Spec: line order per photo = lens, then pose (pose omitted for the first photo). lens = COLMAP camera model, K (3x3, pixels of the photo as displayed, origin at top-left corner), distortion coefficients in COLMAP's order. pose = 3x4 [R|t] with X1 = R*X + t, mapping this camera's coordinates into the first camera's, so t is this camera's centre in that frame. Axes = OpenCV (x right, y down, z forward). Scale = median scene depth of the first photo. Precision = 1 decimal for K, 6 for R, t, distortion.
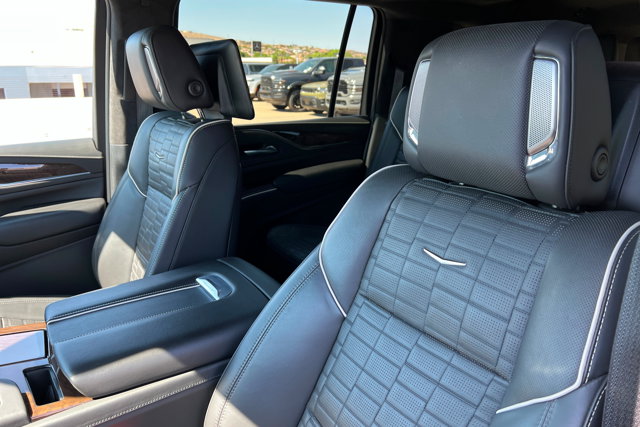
lens RADIAL K [[475.2, 0, 320.0], [0, 475.2, 213.5], [0, 0, 1]] dist [0.007351, -0.005854]
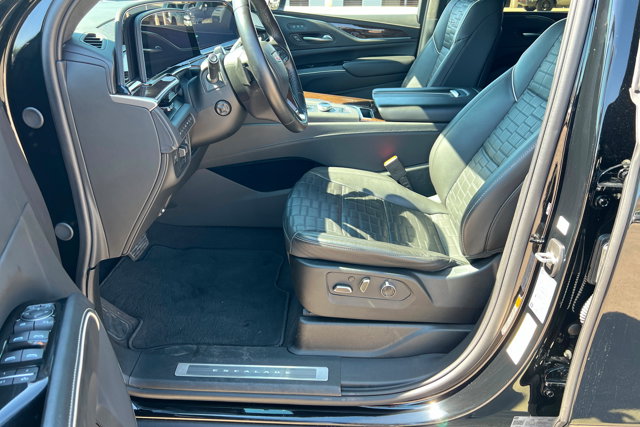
lens RADIAL K [[475.2, 0, 320.0], [0, 475.2, 213.5], [0, 0, 1]] dist [0.007351, -0.005854]
pose [[0.794930, 0.271900, -0.542362, 0.303540], [-0.180843, 0.959507, 0.215967, 0.202140], [0.579121, -0.073596, 0.811913, -0.508535]]
